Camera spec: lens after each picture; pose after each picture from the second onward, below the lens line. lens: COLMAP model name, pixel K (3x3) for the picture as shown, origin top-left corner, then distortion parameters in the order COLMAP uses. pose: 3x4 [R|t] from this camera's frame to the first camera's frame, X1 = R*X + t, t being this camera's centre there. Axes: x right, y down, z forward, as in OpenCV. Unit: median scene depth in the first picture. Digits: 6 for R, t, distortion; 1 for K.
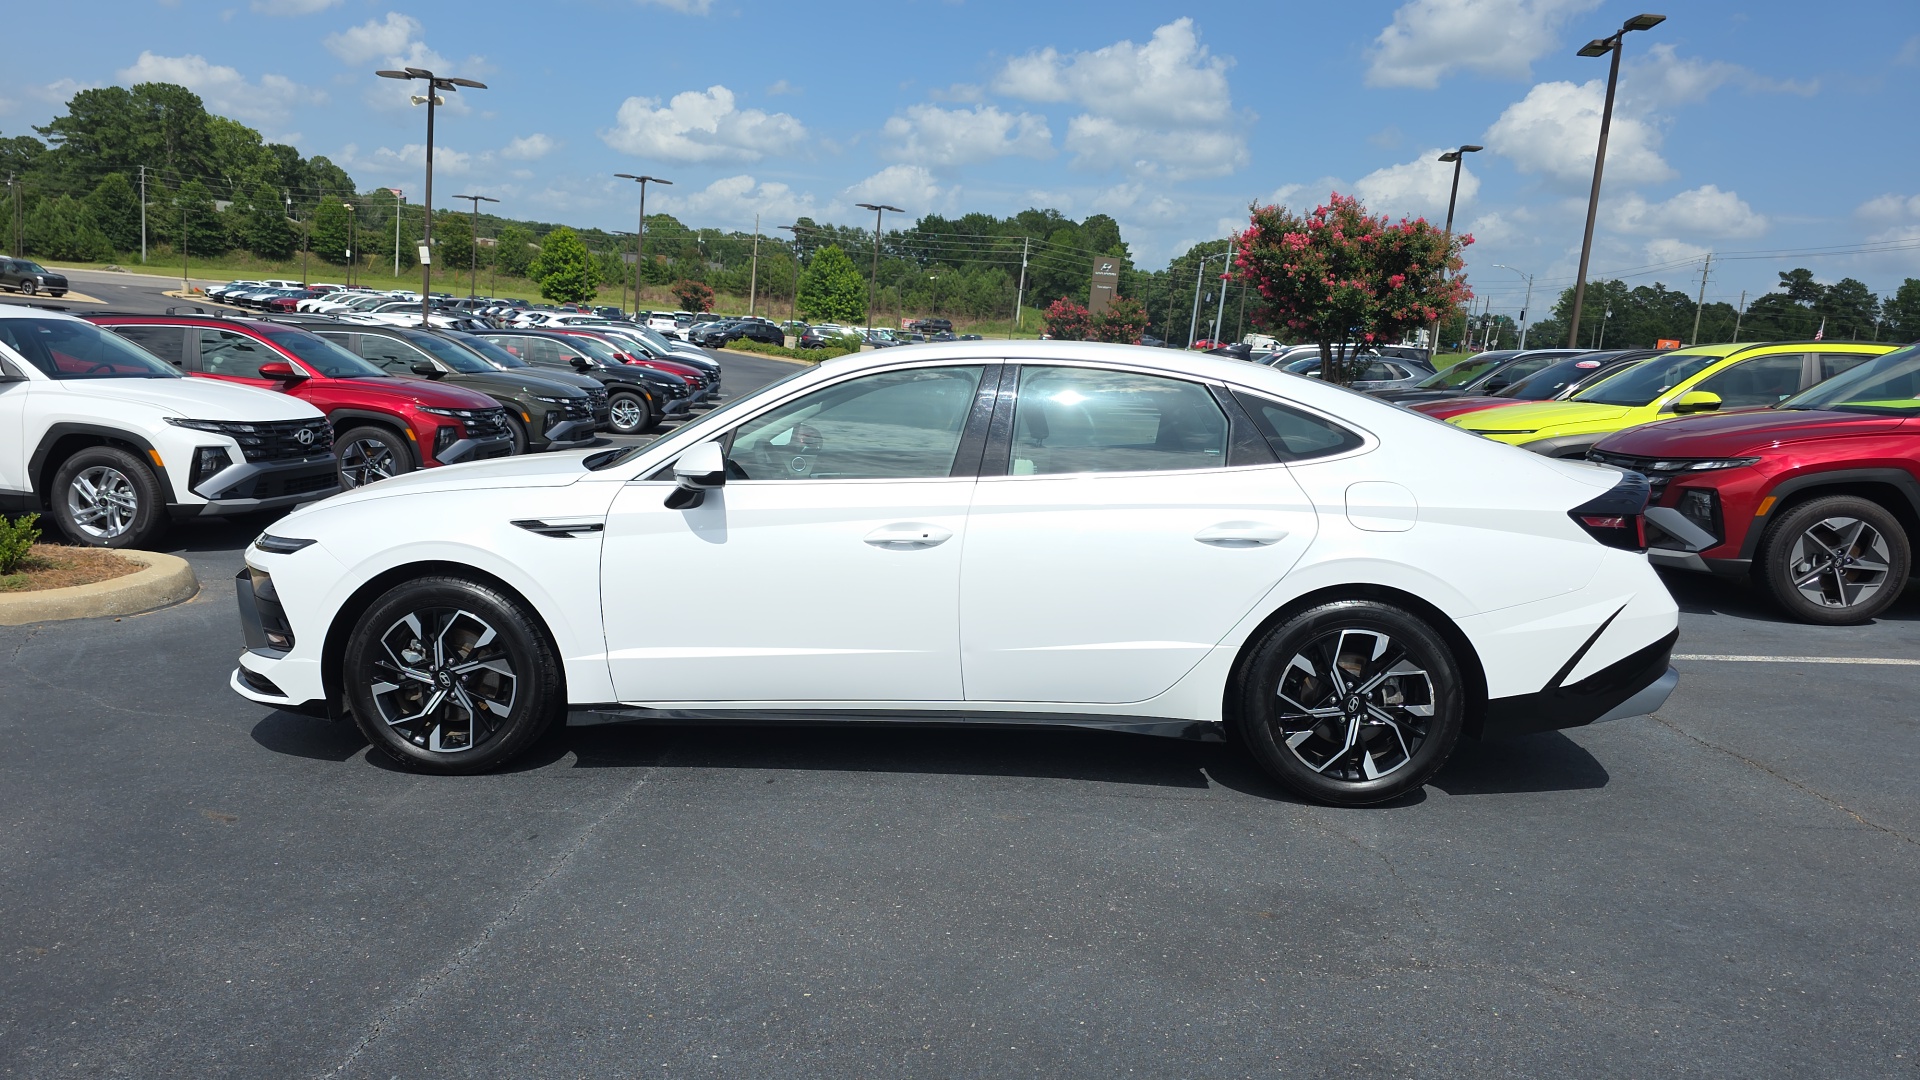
lens RADIAL K [[1314.5, 0, 963.5], [0, 1314.5, 525.6], [0, 0, 1]] dist [0.050956, -0.051395]
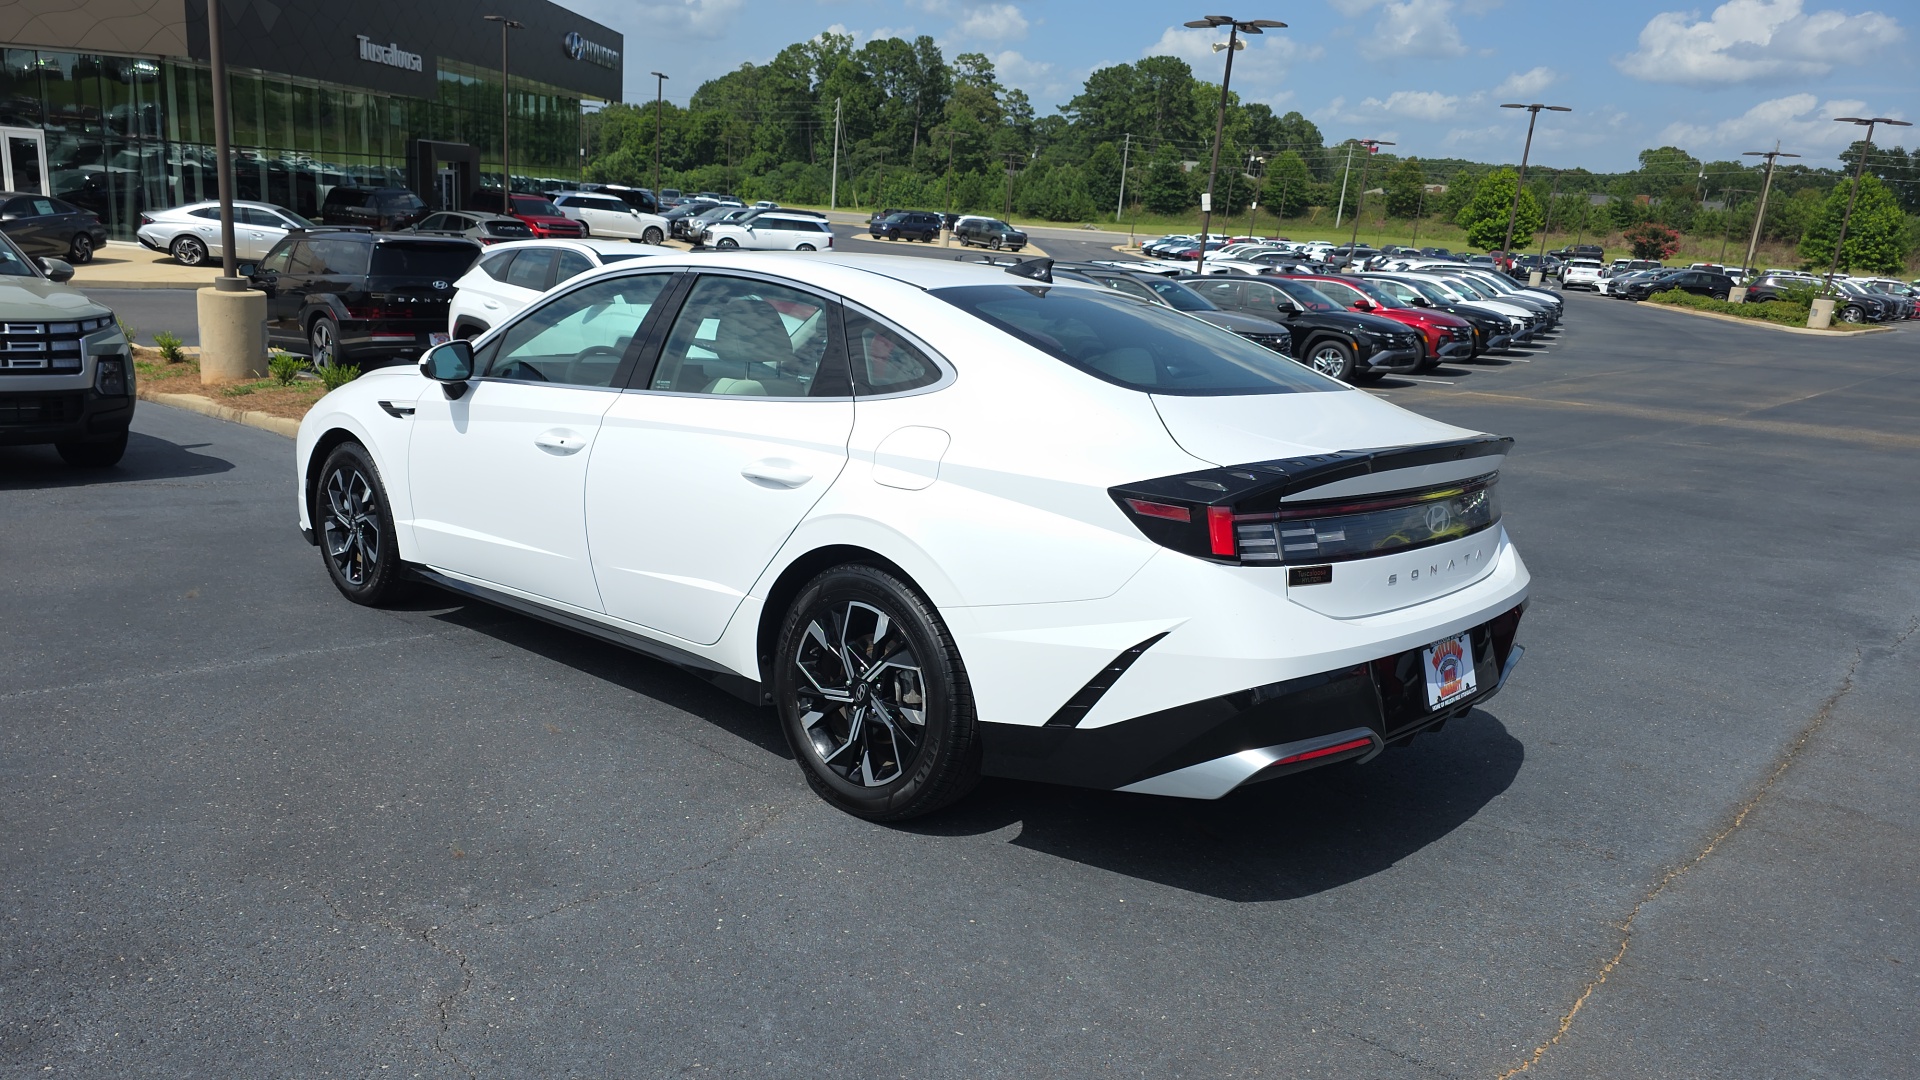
lens RADIAL K [[1345.1, 0, 938.0], [0, 1345.1, 555.0], [0, 0, 1]] dist [0.058289, -0.065373]
pose [[0.754107, 0.136338, -0.642444, 0.853733], [-0.103451, 0.990662, 0.088805, -0.028933], [0.648553, -0.000507, 0.761170, 0.389507]]
